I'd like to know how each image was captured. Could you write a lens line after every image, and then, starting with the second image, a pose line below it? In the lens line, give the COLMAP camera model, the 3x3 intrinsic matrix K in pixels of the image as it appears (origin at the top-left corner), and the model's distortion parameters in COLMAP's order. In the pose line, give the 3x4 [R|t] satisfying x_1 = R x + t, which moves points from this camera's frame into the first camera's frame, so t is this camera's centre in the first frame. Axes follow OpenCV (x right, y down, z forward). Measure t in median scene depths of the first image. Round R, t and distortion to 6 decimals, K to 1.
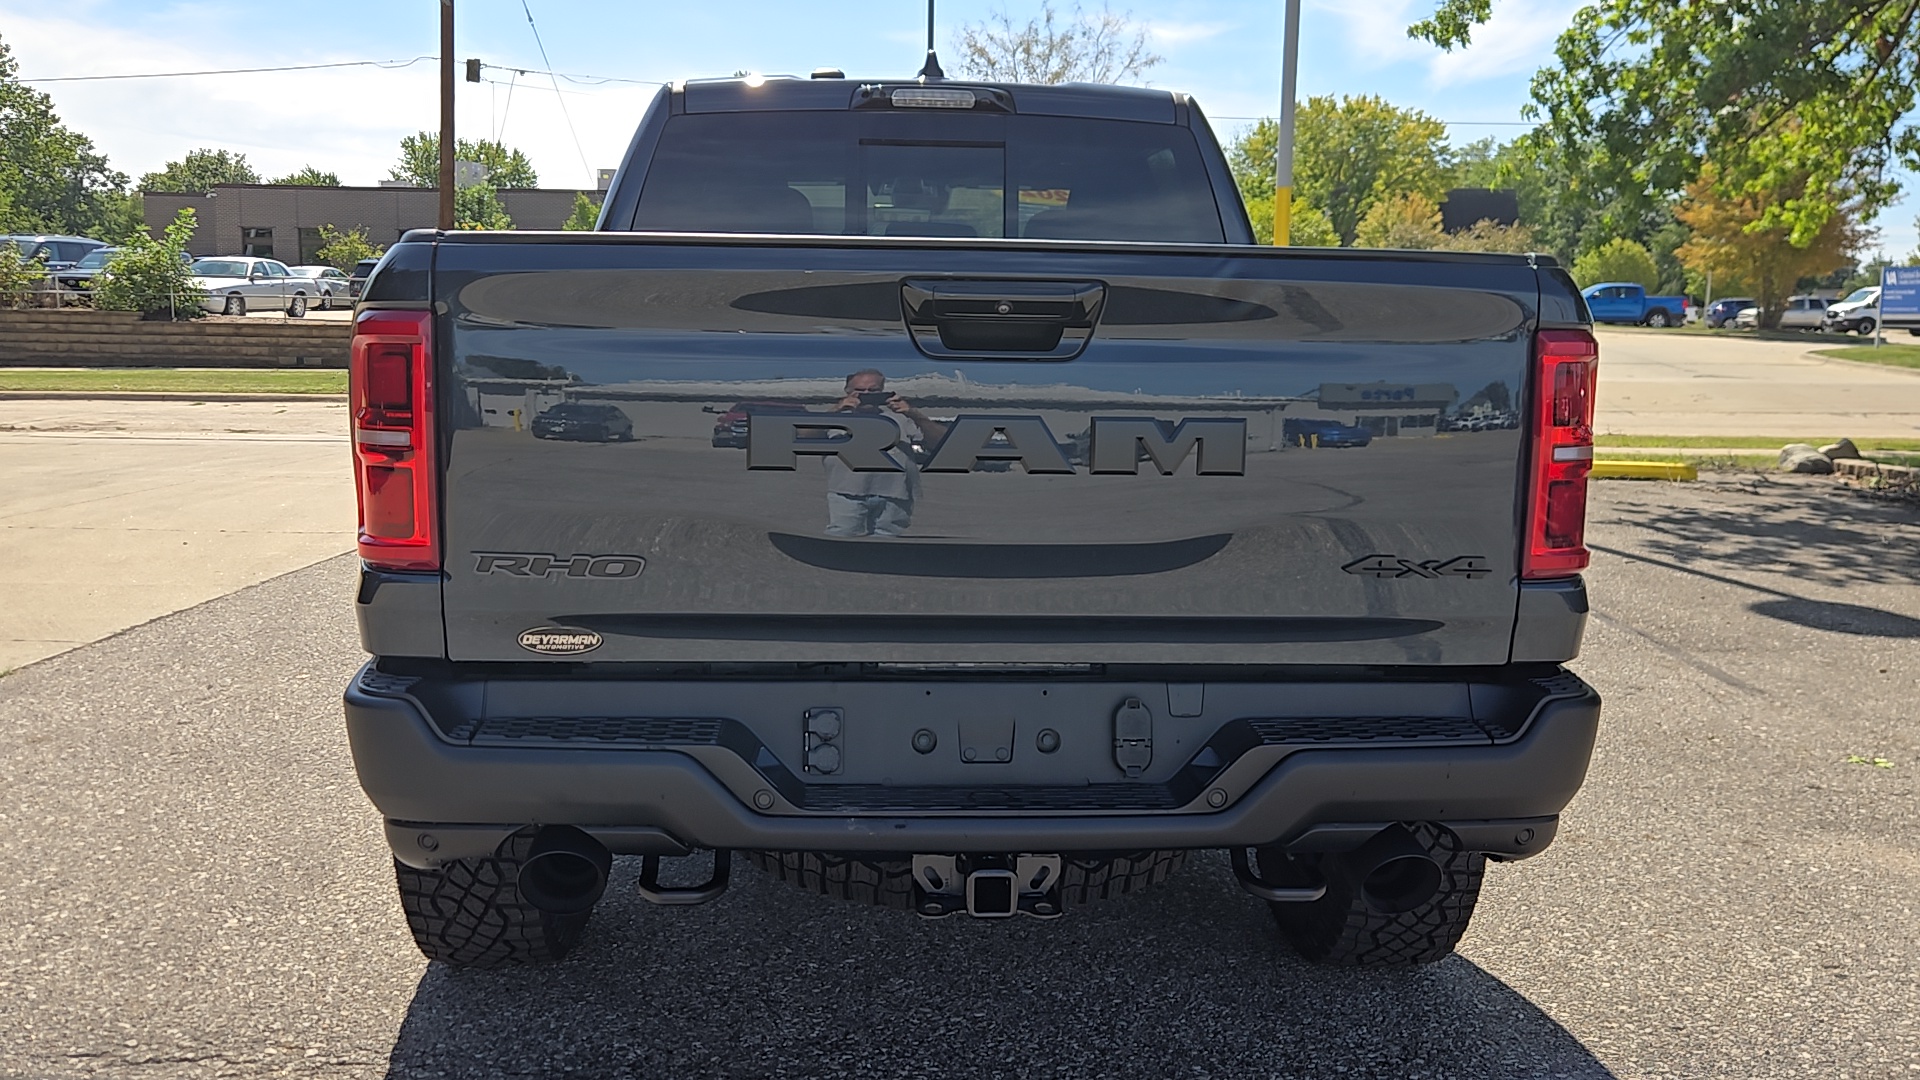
lens RADIAL K [[1615.4, 0, 956.9], [0, 1615.4, 552.4], [0, 0, 1]] dist [0.005581, -0.001487]
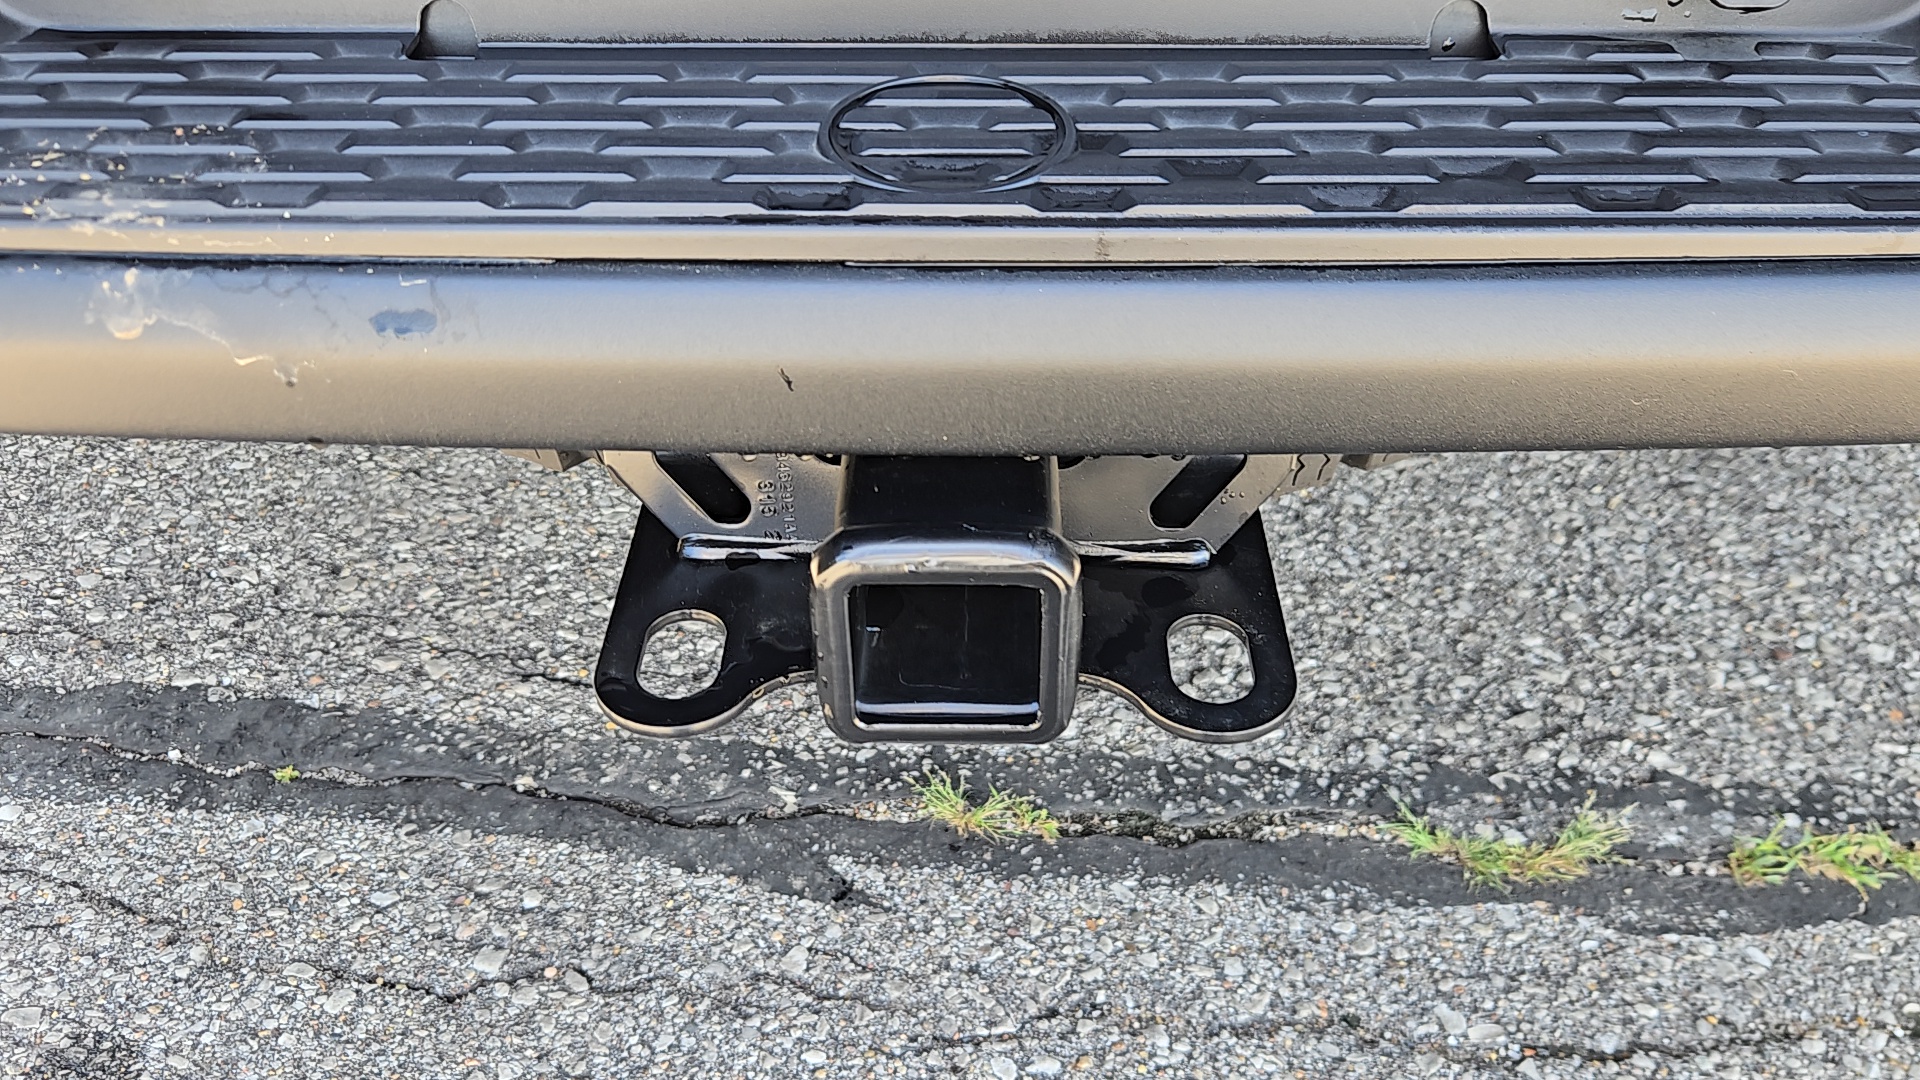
lens RADIAL K [[1615.4, 0, 961.5], [0, 1615.4, 537.3], [0, 0, 1]] dist [0.005581, -0.001487]
pose [[0.996557, 0.034147, -0.075551, 0.028059], [0.008590, 0.863821, 0.503726, 0.076023], [0.082463, -0.502641, 0.860553, 0.624287]]
